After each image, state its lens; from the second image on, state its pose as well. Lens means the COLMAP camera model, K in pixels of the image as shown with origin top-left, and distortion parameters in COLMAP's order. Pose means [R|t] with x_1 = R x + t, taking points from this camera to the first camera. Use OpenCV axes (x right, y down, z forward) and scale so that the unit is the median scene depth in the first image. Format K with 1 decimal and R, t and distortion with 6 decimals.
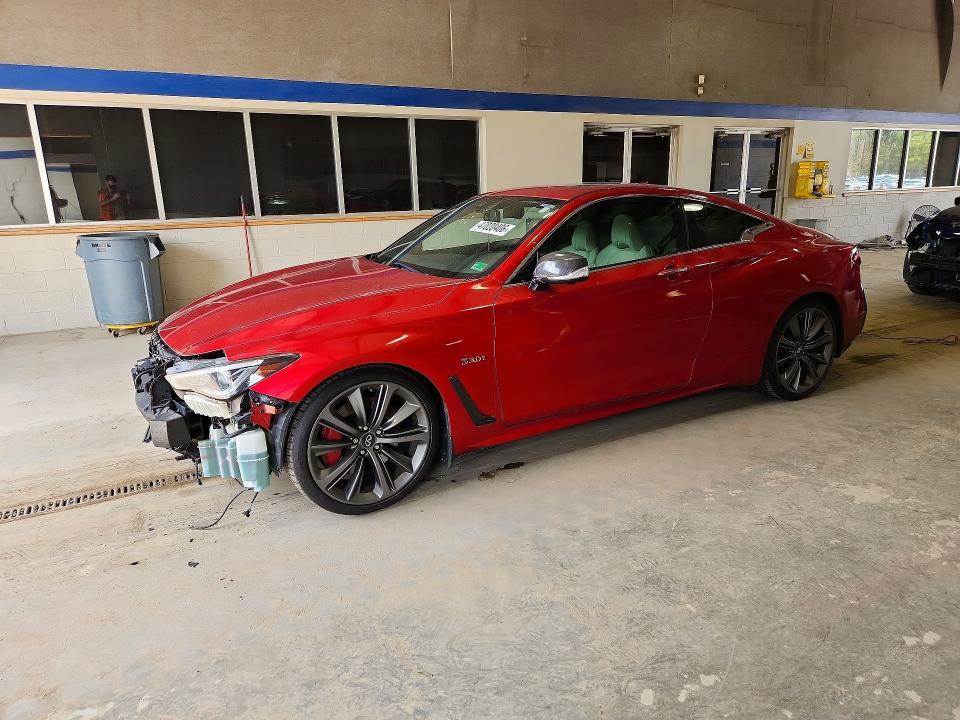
lens RADIAL K [[641.2, 0, 481.9], [0, 641.2, 353.2], [0, 0, 1]] dist [0.026010, -0.007334]
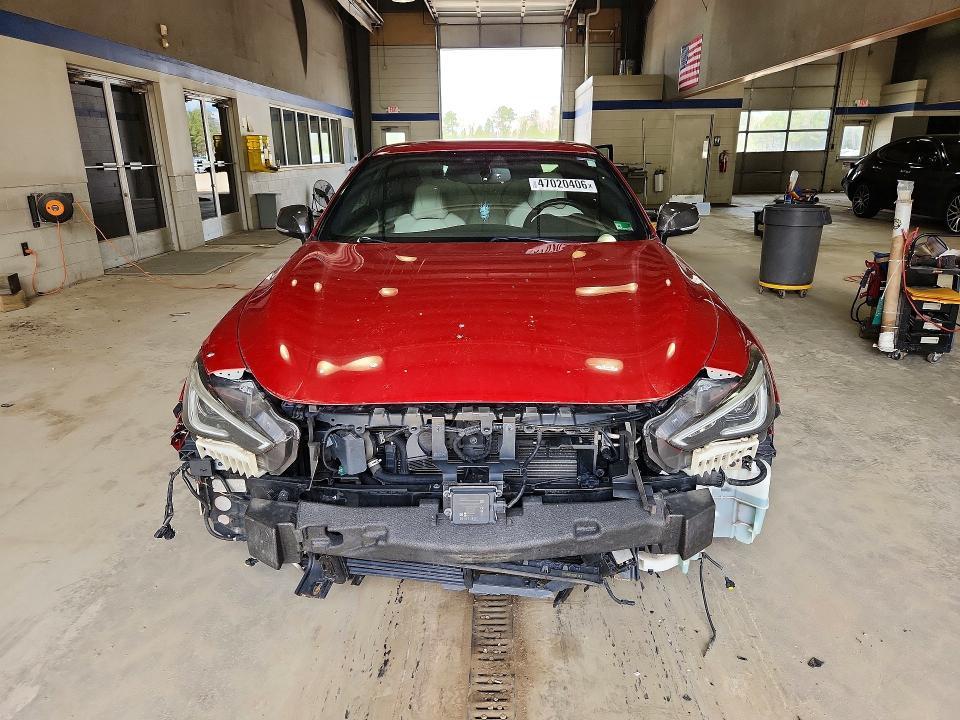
lens RADIAL K [[641.2, 0, 483.2], [0, 641.2, 364.4], [0, 0, 1]] dist [0.026010, -0.007334]
pose [[0.500226, -0.250247, 0.828945, -1.100573], [0.214335, 0.963321, 0.161473, -0.167618], [-0.838948, 0.096899, 0.535515, 0.881755]]
